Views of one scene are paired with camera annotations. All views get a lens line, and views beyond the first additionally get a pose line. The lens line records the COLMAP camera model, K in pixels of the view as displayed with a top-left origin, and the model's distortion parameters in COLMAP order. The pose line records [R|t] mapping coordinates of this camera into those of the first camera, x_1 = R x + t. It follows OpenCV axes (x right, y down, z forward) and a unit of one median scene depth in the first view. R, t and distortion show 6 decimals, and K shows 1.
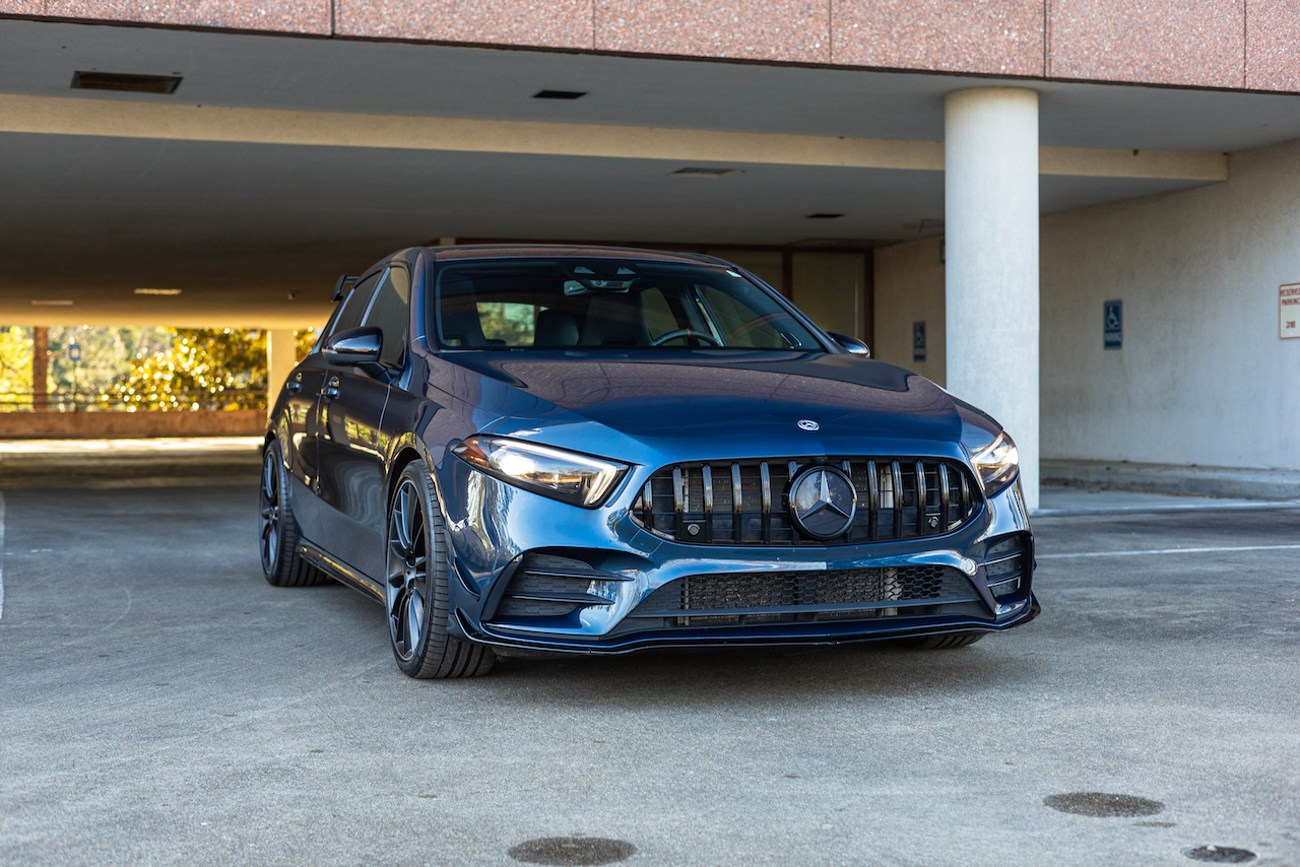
lens RADIAL K [[1846.6, 0, 650.0], [0, 1846.6, 433.5], [0, 0, 1]] dist [0.012618, 0.014391]
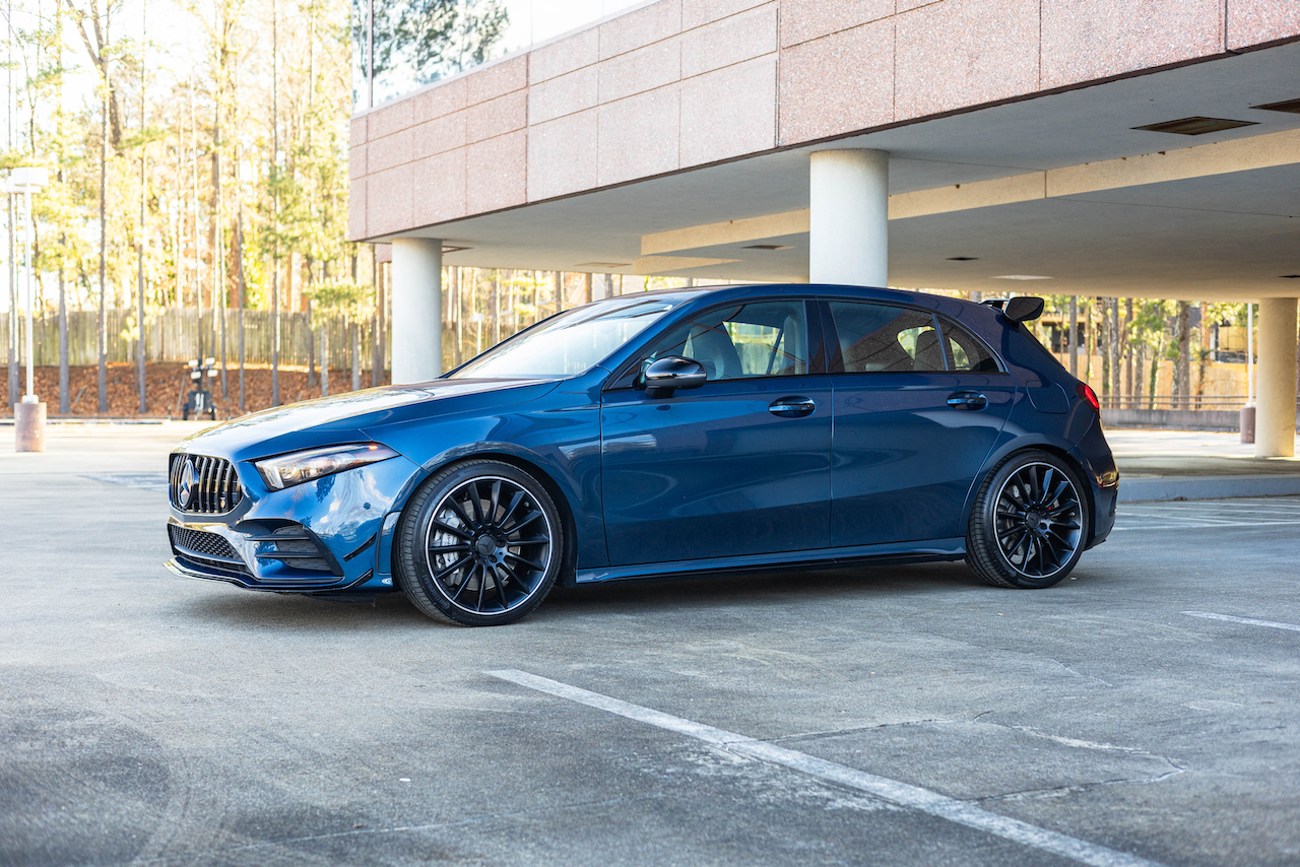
lens RADIAL K [[1820.4, 0, 650.0], [0, 1820.4, 433.5], [0, 0, 1]] dist [0.018085, 0.004137]
pose [[0.173575, 0.022301, -0.984568, 0.740005], [-0.020494, 0.999609, 0.019028, -0.018382], [0.984607, 0.016875, 0.173964, 0.502385]]
